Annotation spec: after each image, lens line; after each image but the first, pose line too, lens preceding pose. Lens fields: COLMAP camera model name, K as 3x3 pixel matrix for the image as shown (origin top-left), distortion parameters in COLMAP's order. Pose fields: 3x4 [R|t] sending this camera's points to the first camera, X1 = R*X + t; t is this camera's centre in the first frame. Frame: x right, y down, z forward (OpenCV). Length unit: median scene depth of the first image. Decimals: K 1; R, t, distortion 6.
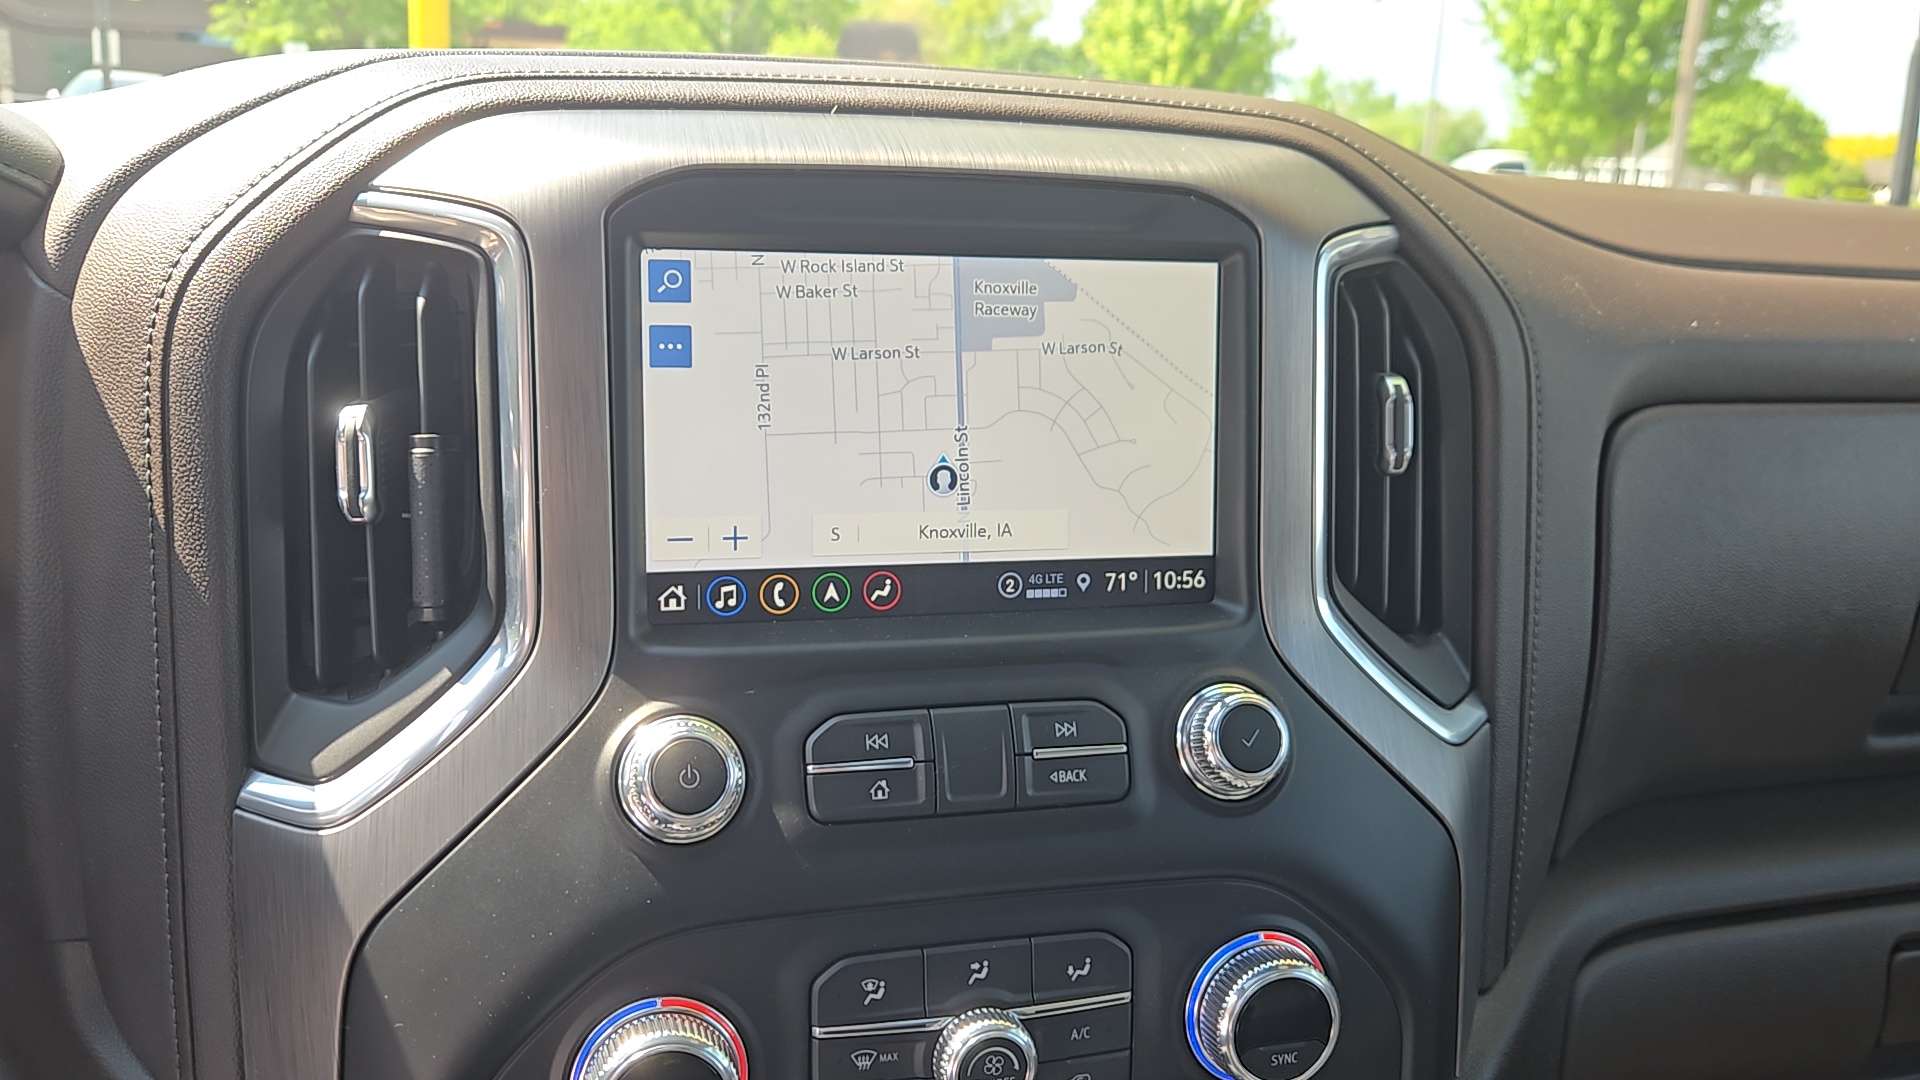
lens RADIAL K [[1600.3, 0, 960.4], [0, 1600.3, 545.1], [0, 0, 1]] dist [0.011851, -0.004980]
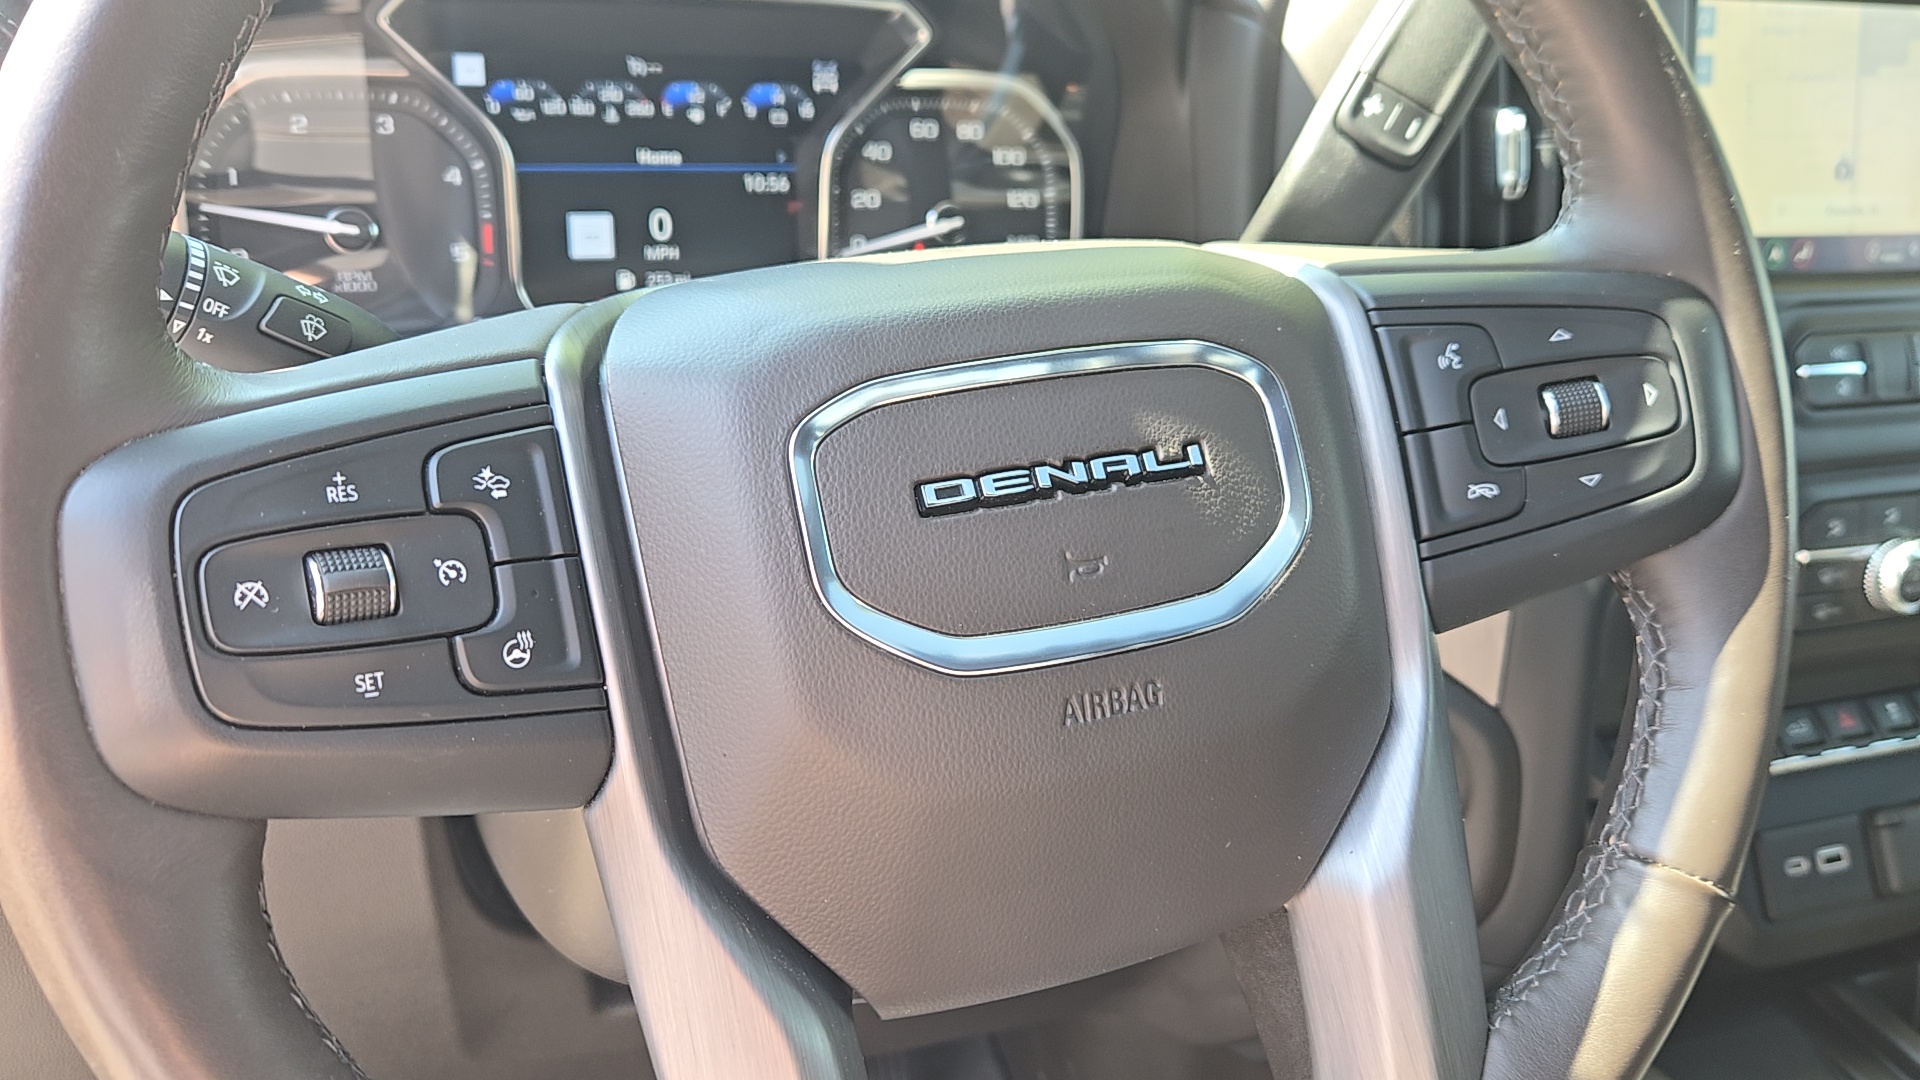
lens RADIAL K [[1600.3, 0, 963.3], [0, 1600.3, 525.7], [0, 0, 1]] dist [0.011851, -0.004980]
pose [[0.994859, -0.032224, 0.096008, -0.919234], [0.024965, 0.996805, 0.075876, 0.140849], [-0.098146, -0.073089, 0.992484, -0.328409]]
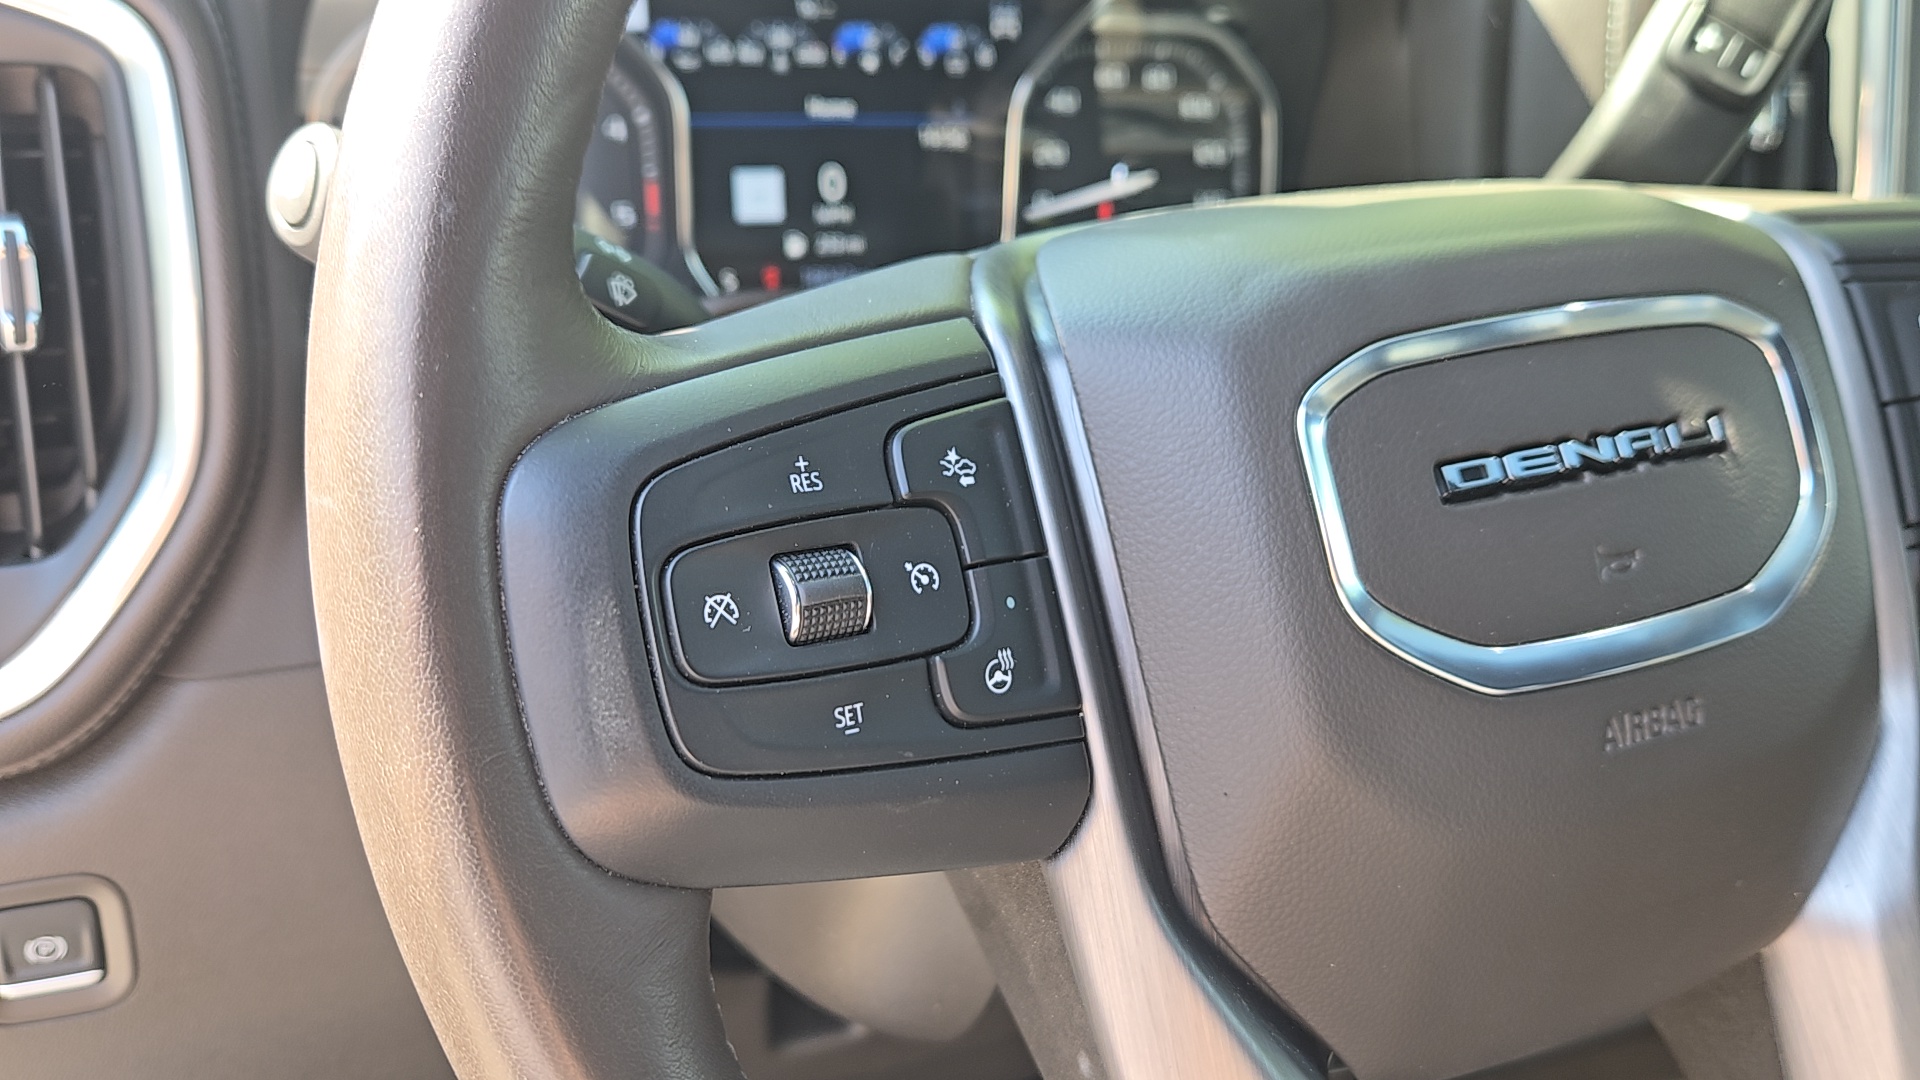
lens RADIAL K [[1600.3, 0, 964.3], [0, 1600.3, 531.1], [0, 0, 1]] dist [0.011851, -0.004980]
pose [[0.991534, -0.042056, 0.122846, -1.094032], [0.030771, 0.995250, 0.092356, 0.140177], [-0.126147, -0.087794, 0.988119, -0.201570]]
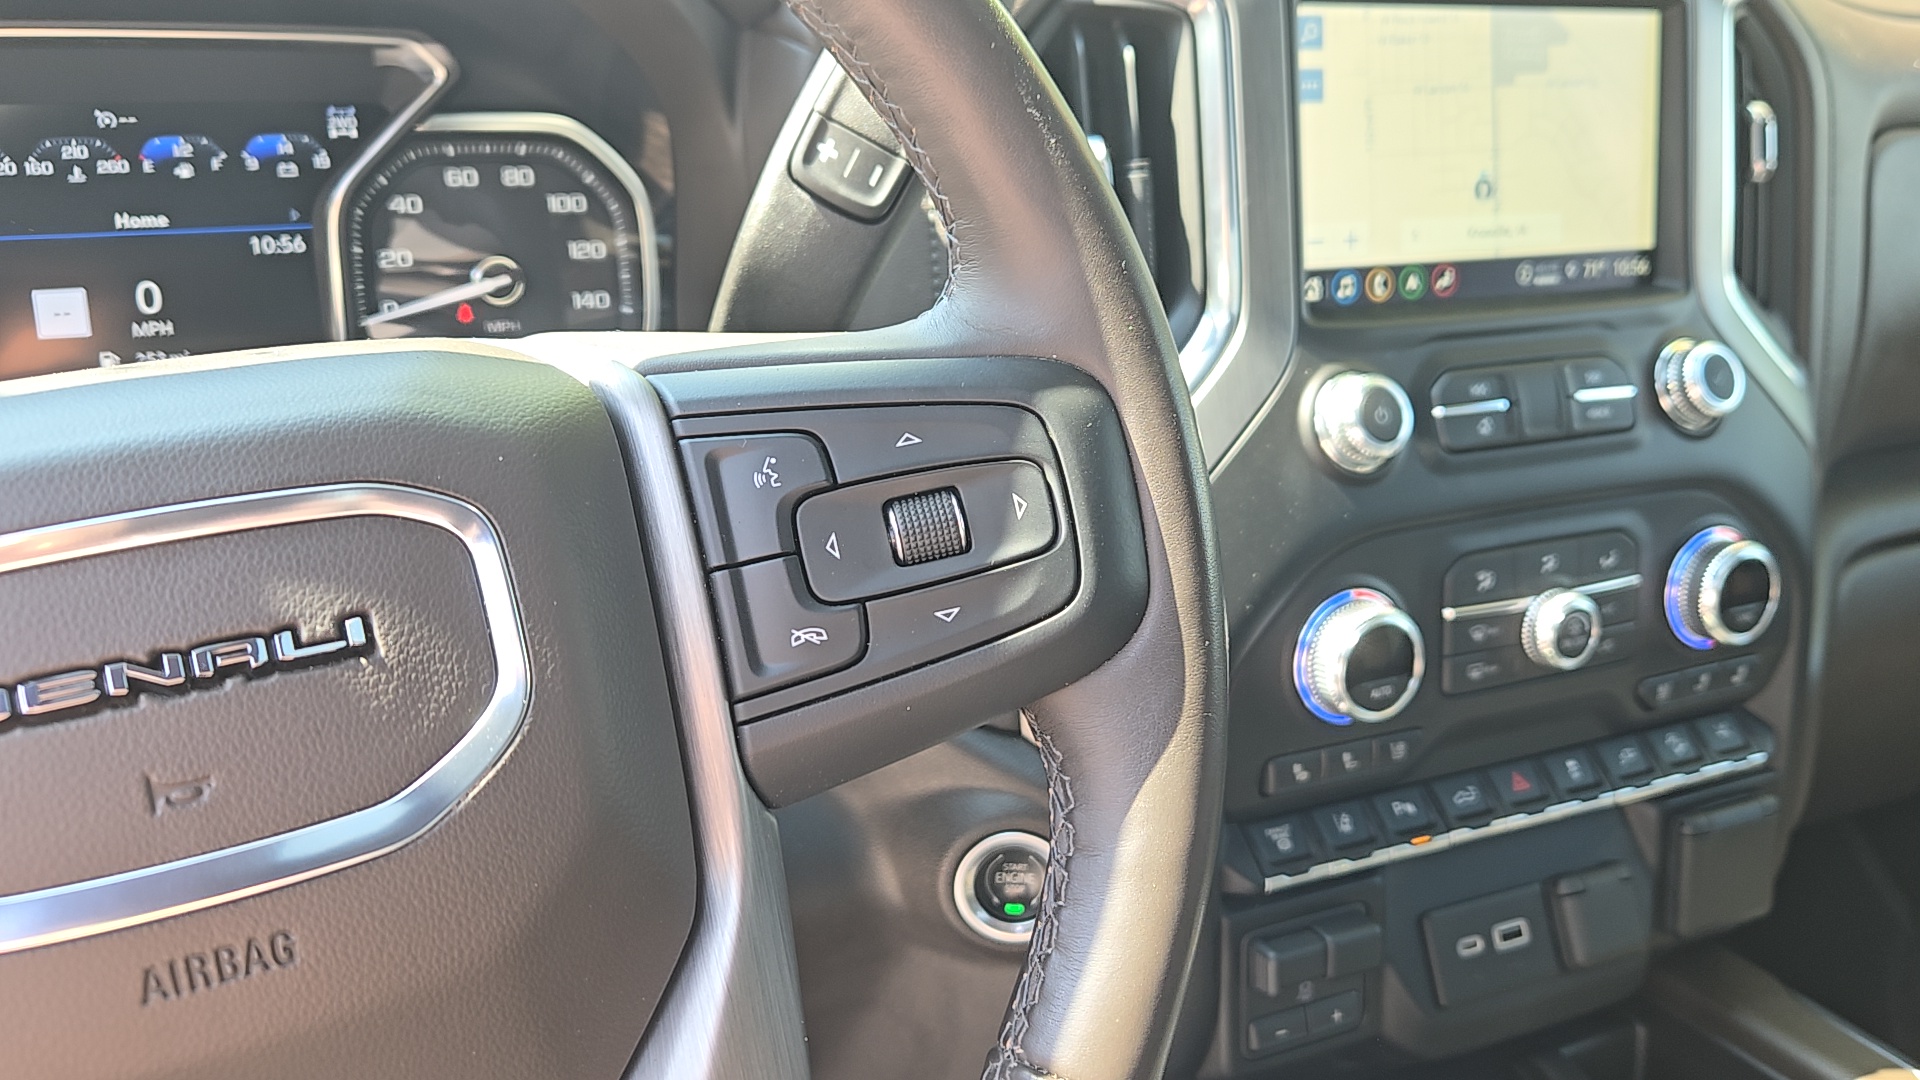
lens RADIAL K [[1600.3, 0, 947.0], [0, 1600.3, 535.7], [0, 0, 1]] dist [0.011851, -0.004980]
pose [[0.987409, -0.075774, 0.138858, -0.634572], [0.065114, 0.994684, 0.079769, 0.103668], [-0.144165, -0.069723, 0.987094, -0.215570]]
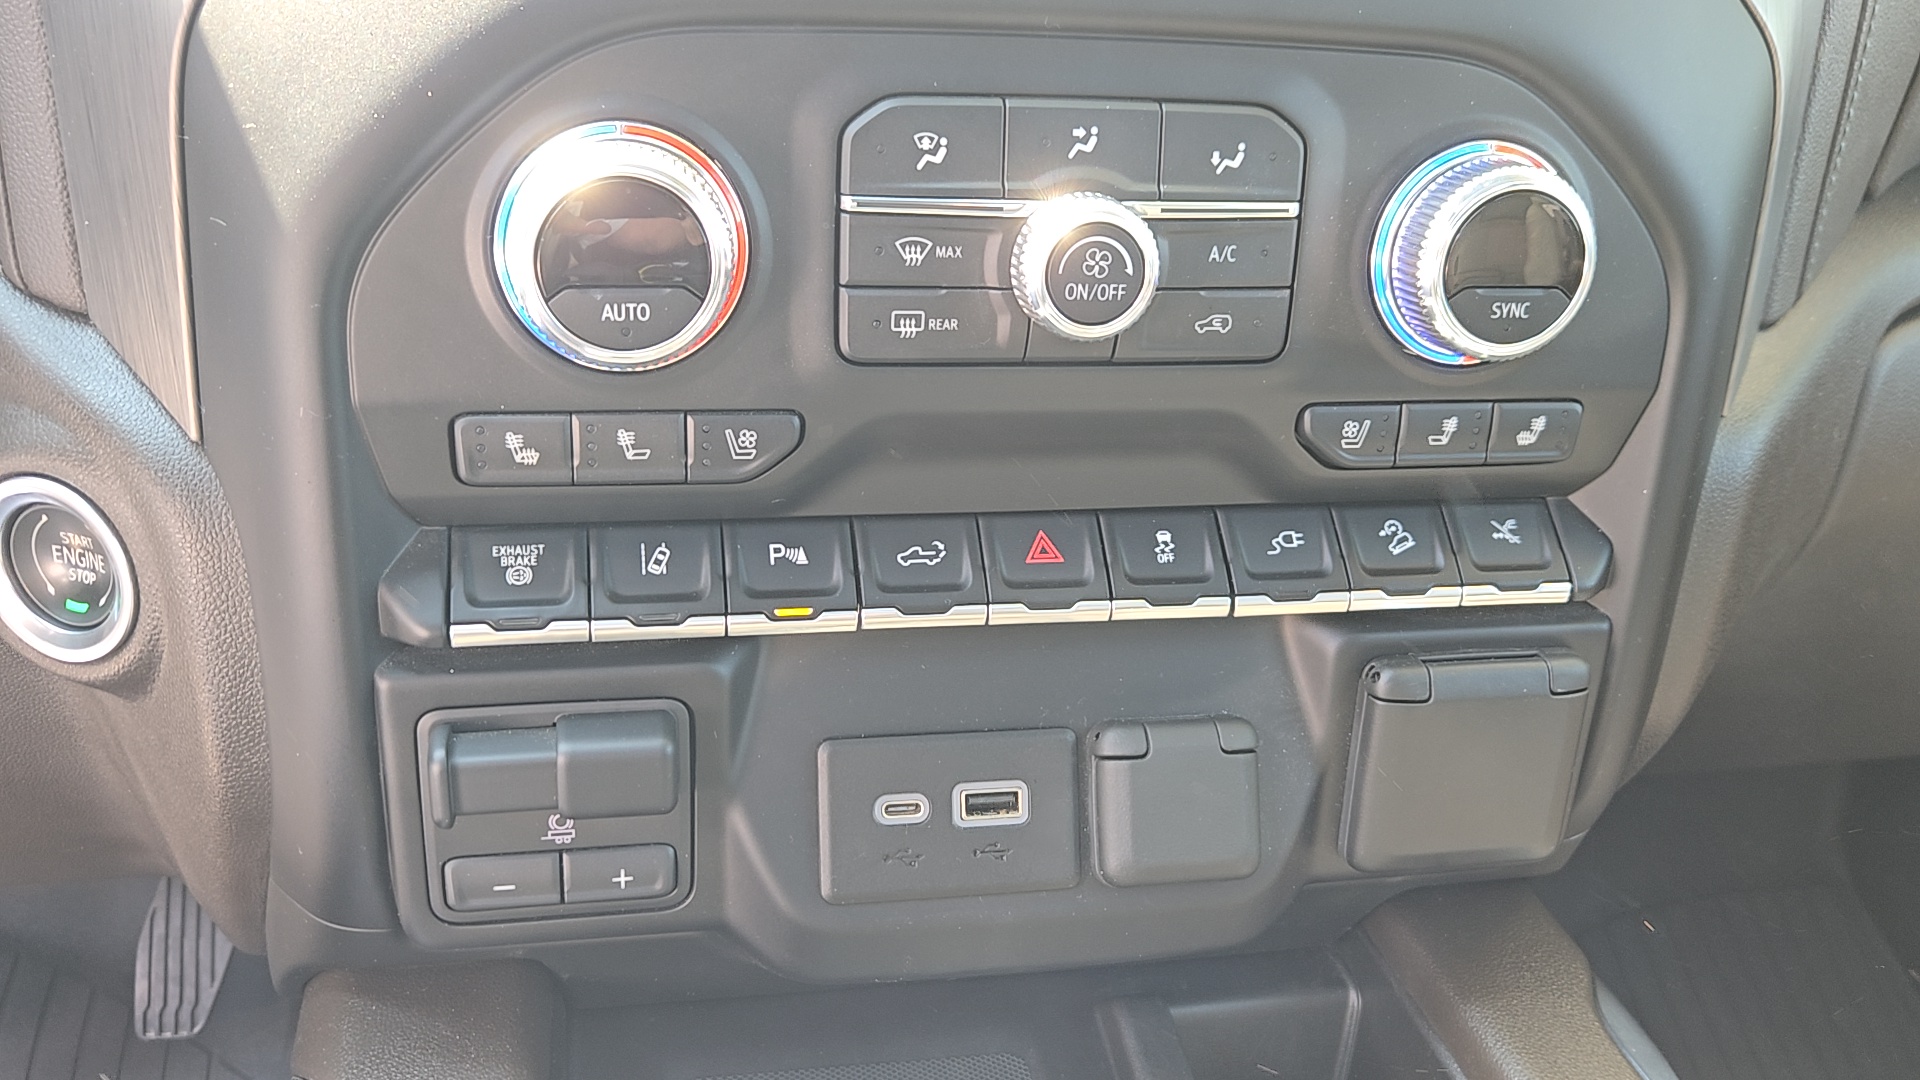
lens RADIAL K [[1600.3, 0, 965.7], [0, 1600.3, 516.3], [0, 0, 1]] dist [0.011851, -0.004980]
pose [[0.996014, 0.057492, -0.068199, 0.016679], [-0.043390, 0.980297, 0.192704, 0.284617], [0.077934, -0.188977, 0.978884, 0.274986]]
